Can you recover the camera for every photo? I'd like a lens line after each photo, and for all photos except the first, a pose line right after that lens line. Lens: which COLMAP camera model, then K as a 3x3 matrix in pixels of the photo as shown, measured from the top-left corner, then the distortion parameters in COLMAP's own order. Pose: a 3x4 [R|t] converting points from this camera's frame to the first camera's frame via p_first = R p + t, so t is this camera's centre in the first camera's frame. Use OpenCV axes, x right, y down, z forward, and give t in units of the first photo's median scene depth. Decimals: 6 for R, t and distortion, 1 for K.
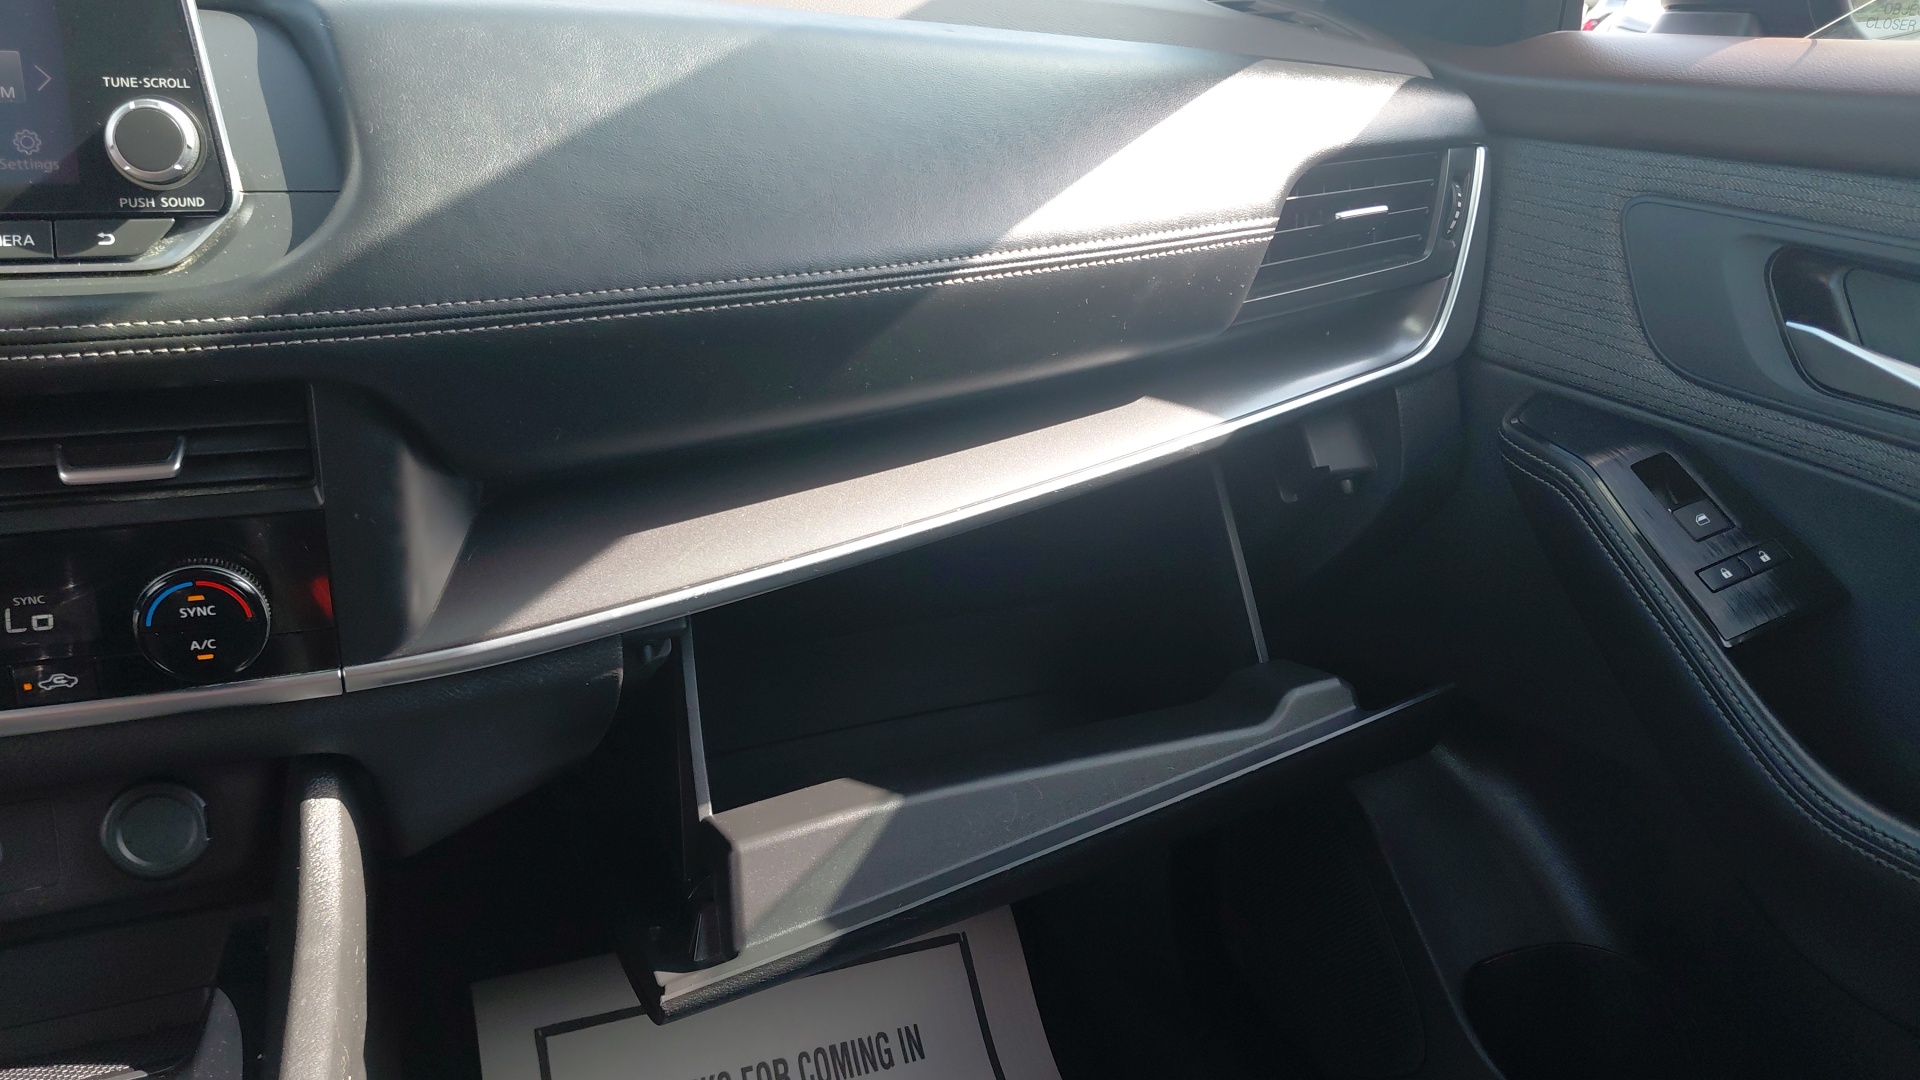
lens RADIAL K [[1398.3, 0, 995.4], [0, 1398.3, 541.7], [0, 0, 1]] dist [0.068714, -0.154630]
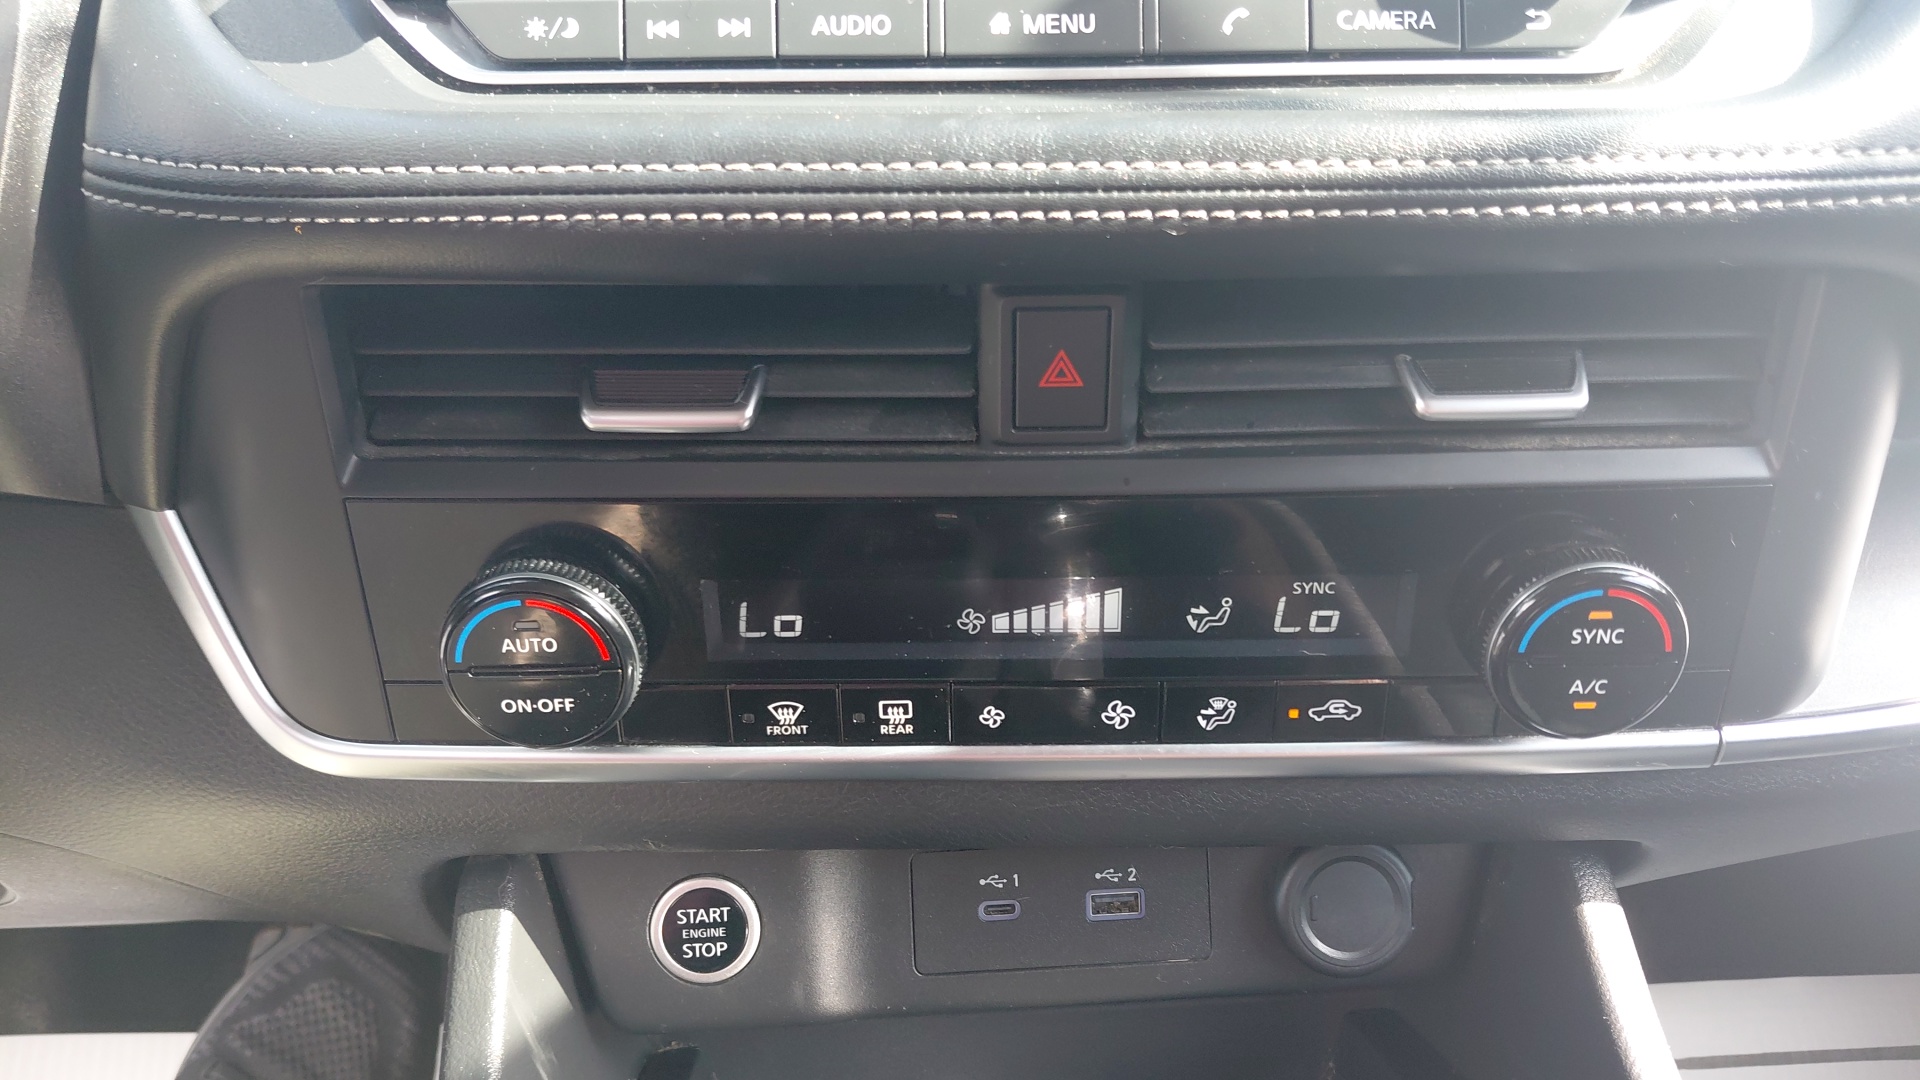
lens RADIAL K [[1424.1, 0, 960.0], [0, 1424.1, 540.0], [0, 0, 1]] dist [0.179597, -0.522581]
pose [[0.915086, 0.098788, -0.390972, -0.490480], [-0.071928, 0.993967, 0.082799, -0.021338], [0.396793, -0.047646, 0.916671, 0.257721]]
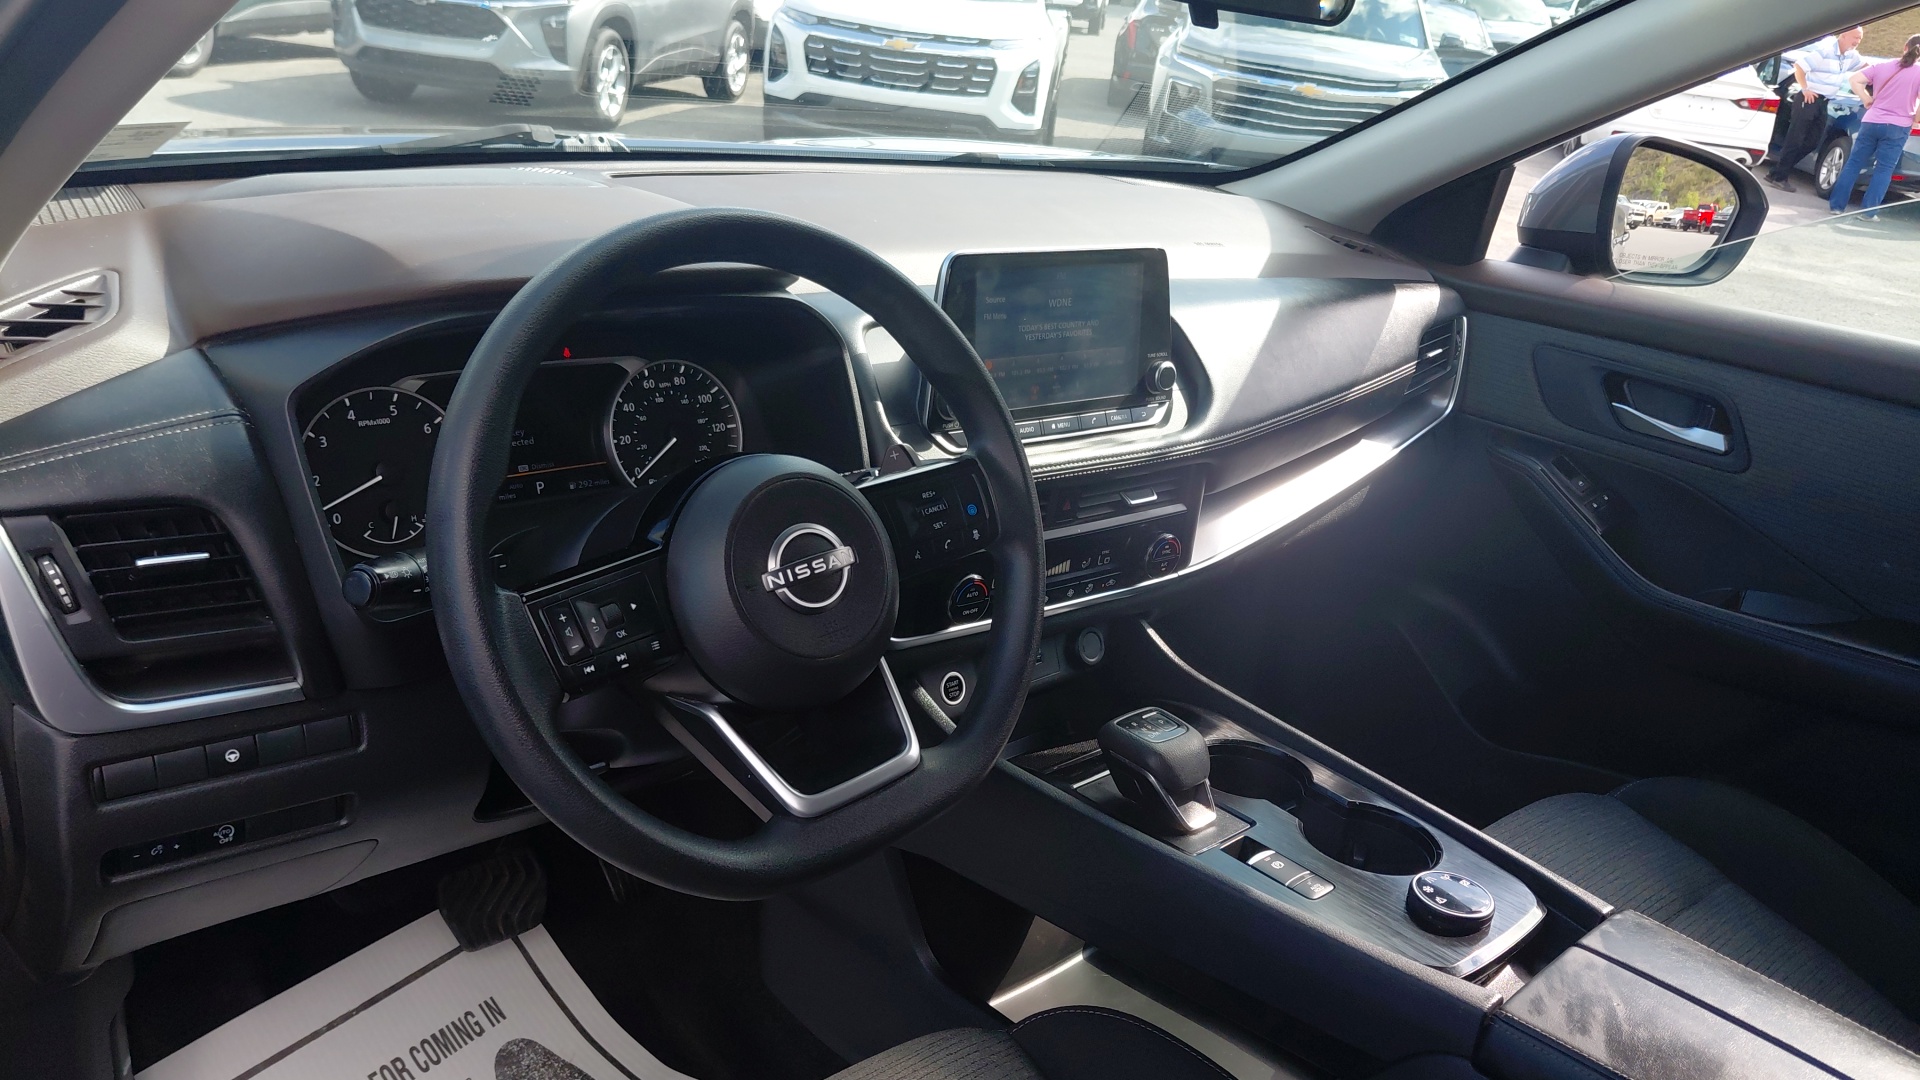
lens RADIAL K [[1404.3, 0, 960.0], [0, 1404.3, 540.0], [0, 0, 1]] dist [0.032605, -0.084994]
pose [[0.958710, -0.060356, 0.277907, -1.408210], [0.051595, 0.997916, 0.038739, -0.080429], [-0.279666, -0.022800, 0.959827, -1.206162]]
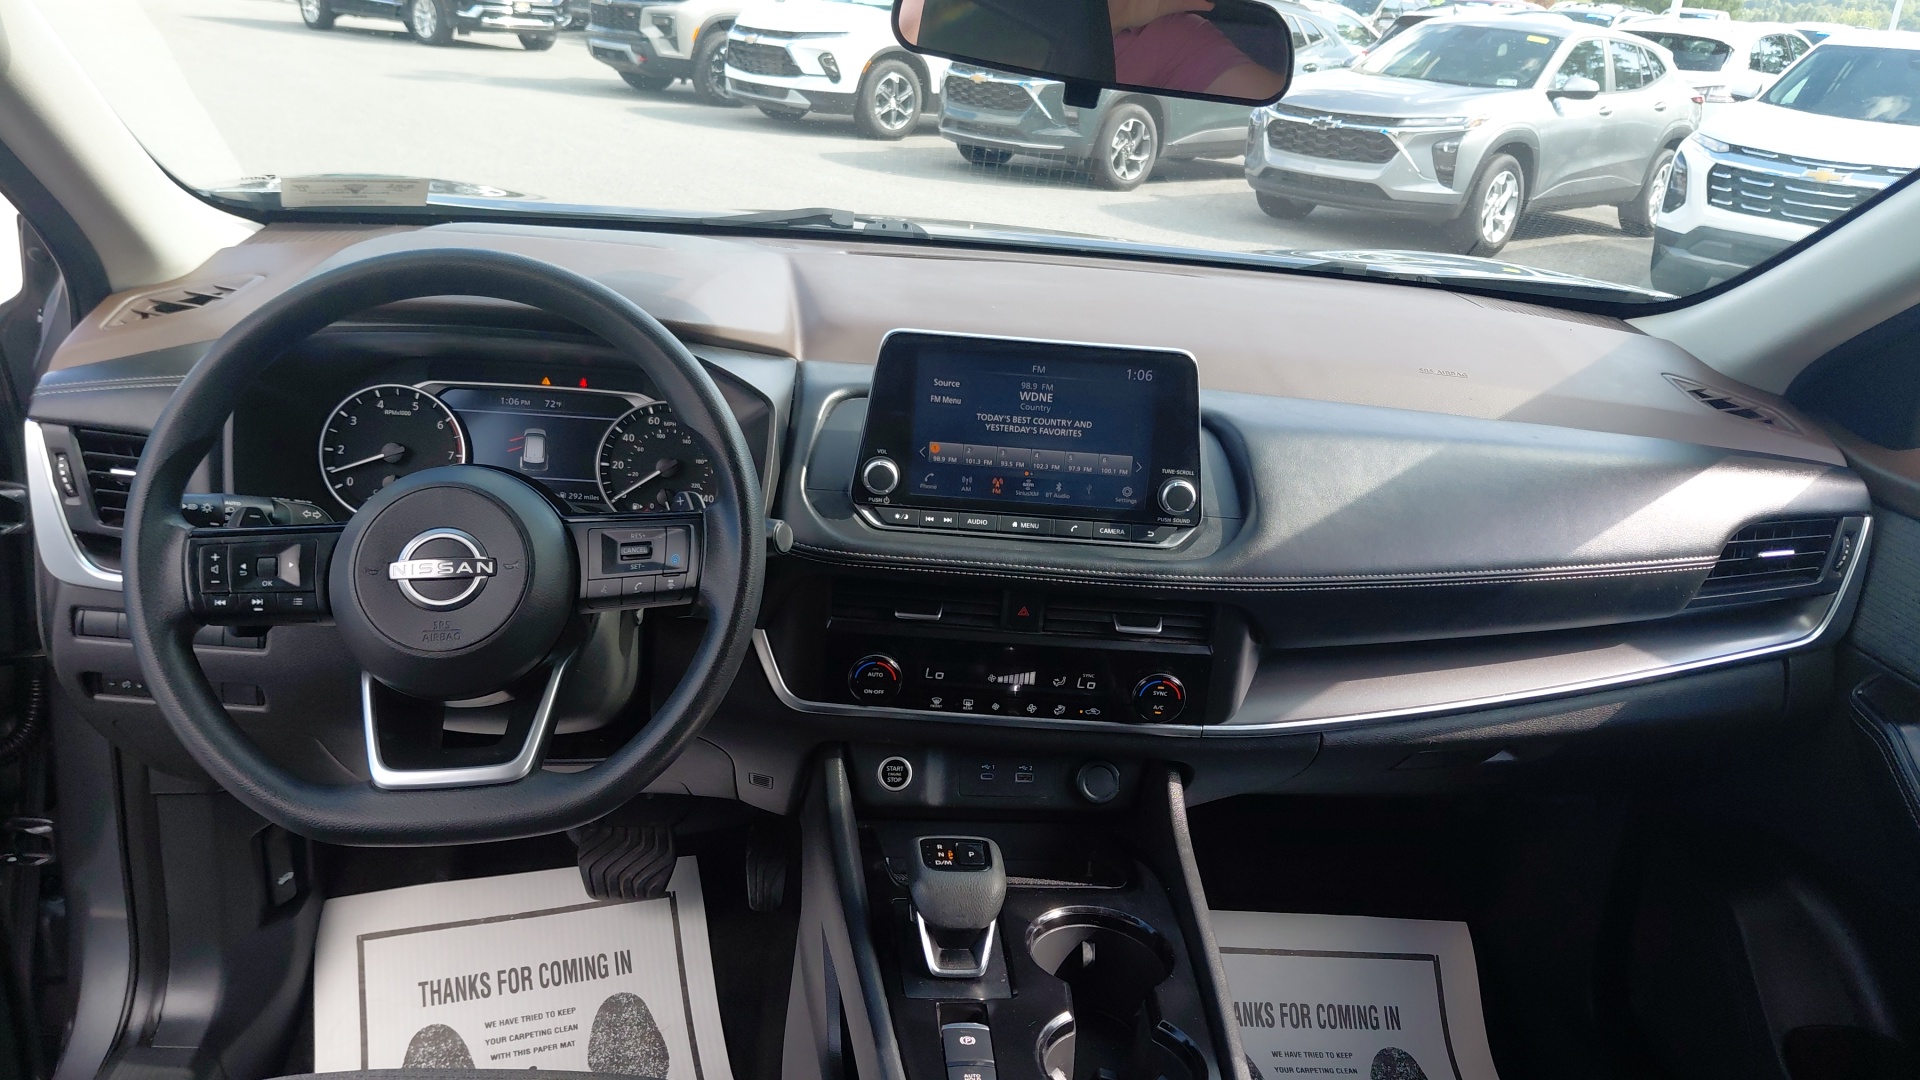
lens RADIAL K [[1398.3, 0, 995.4], [0, 1398.3, 541.7], [0, 0, 1]] dist [0.068714, -0.154630]
pose [[0.937313, 0.139543, -0.319332, -0.097442], [-0.151333, 0.988407, -0.012279, -0.109088], [0.313916, 0.059835, 0.947563, -1.104444]]
